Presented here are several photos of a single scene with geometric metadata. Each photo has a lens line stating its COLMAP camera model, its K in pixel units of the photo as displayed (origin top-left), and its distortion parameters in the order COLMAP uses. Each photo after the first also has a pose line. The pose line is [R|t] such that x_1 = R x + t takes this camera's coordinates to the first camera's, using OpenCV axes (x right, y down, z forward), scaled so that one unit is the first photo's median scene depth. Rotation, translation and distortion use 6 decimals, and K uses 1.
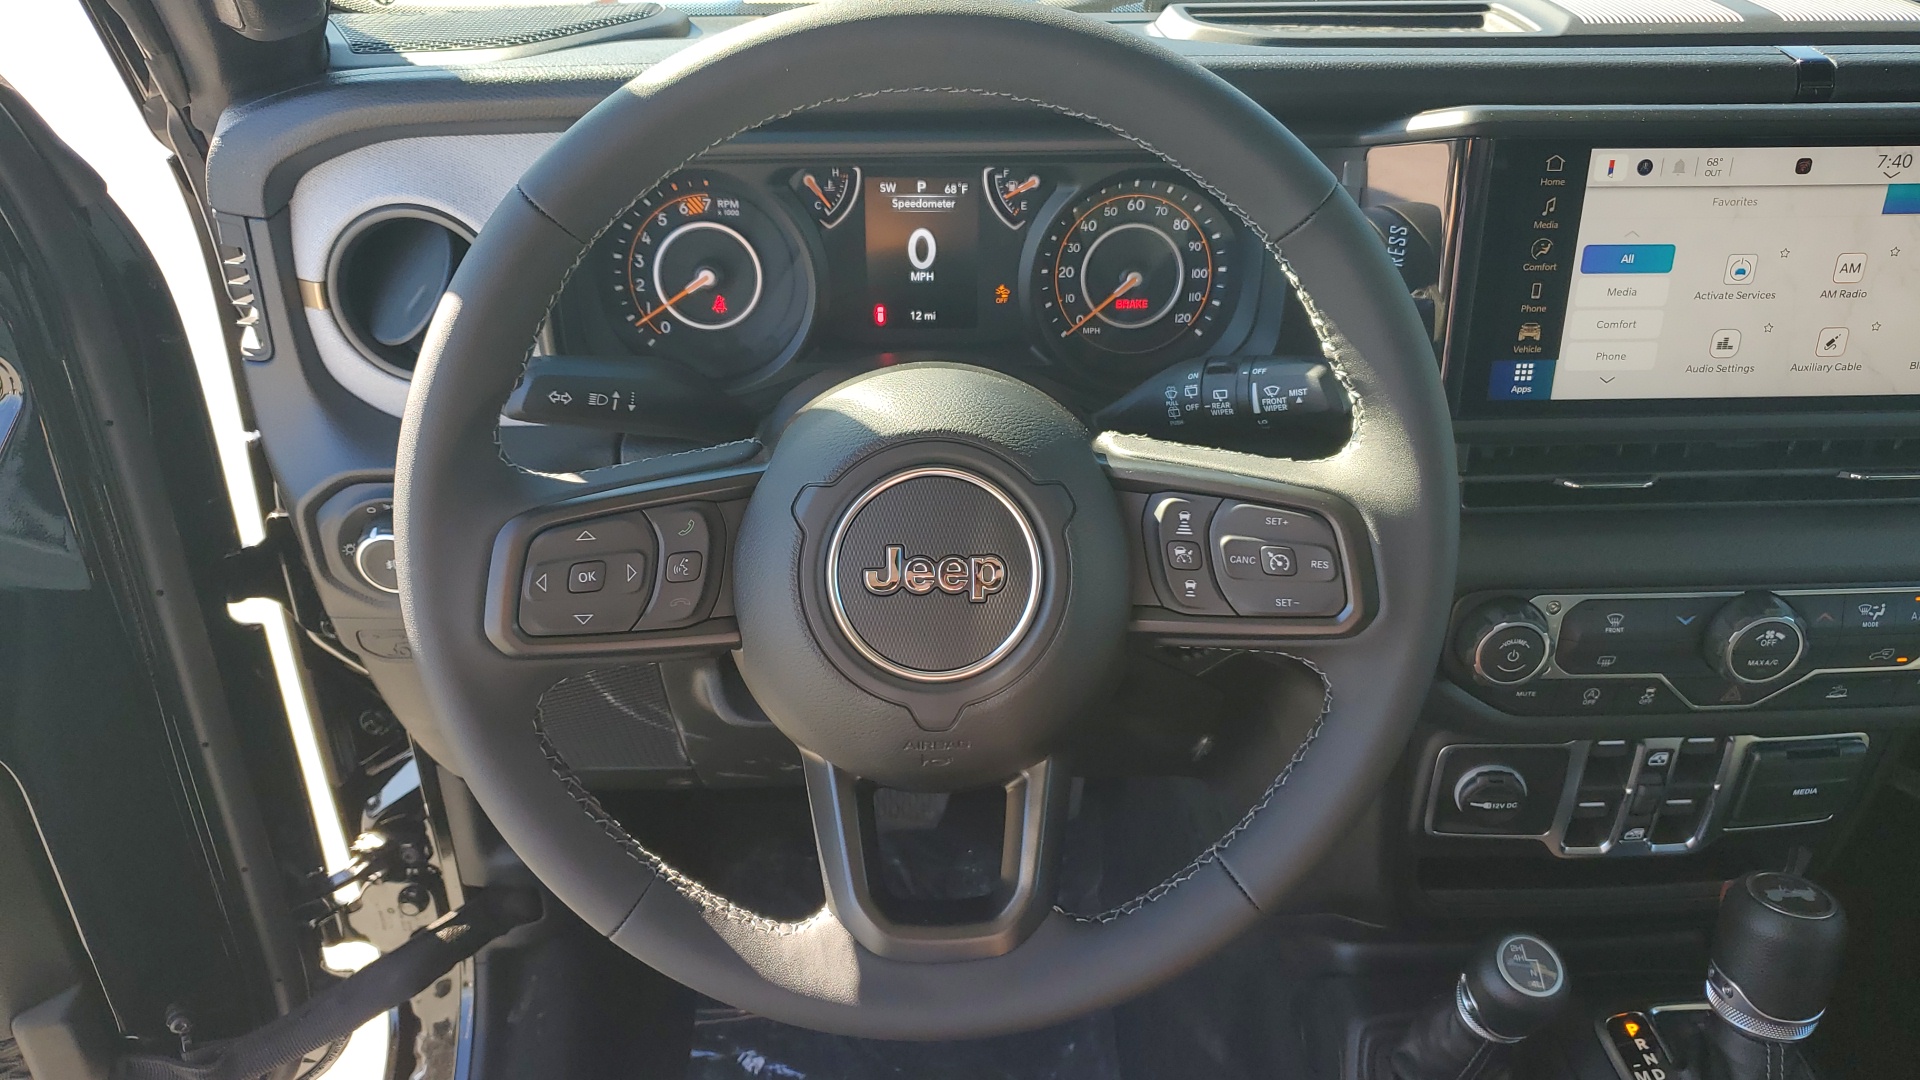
lens RADIAL K [[1549.6, 0, 998.5], [0, 1549.6, 547.4], [0, 0, 1]] dist [0.063052, -0.069605]
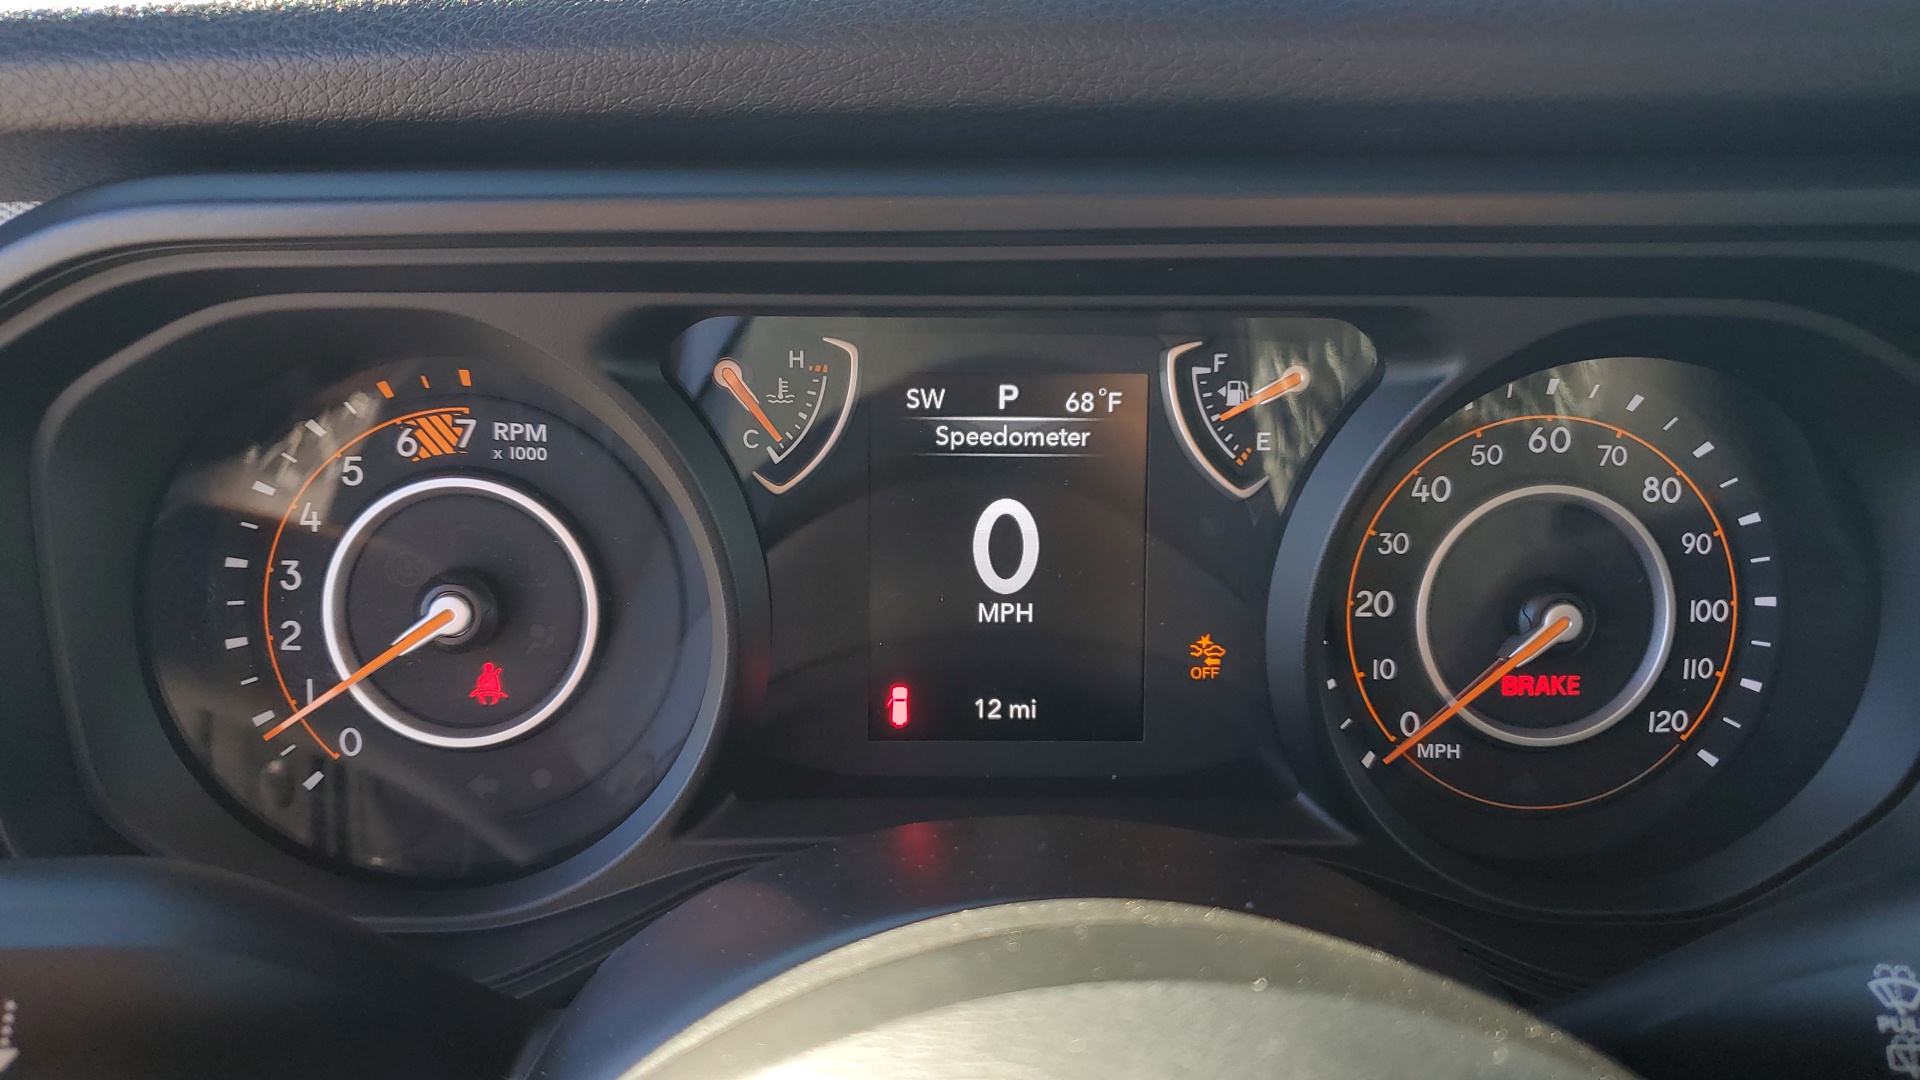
lens RADIAL K [[1549.6, 0, 973.2], [0, 1549.6, 544.9], [0, 0, 1]] dist [0.063052, -0.069605]
pose [[0.999715, 0.004066, -0.023544, -0.049107], [-0.008944, 0.977456, -0.210950, -0.109186], [0.022156, 0.211100, 0.977213, 0.615995]]
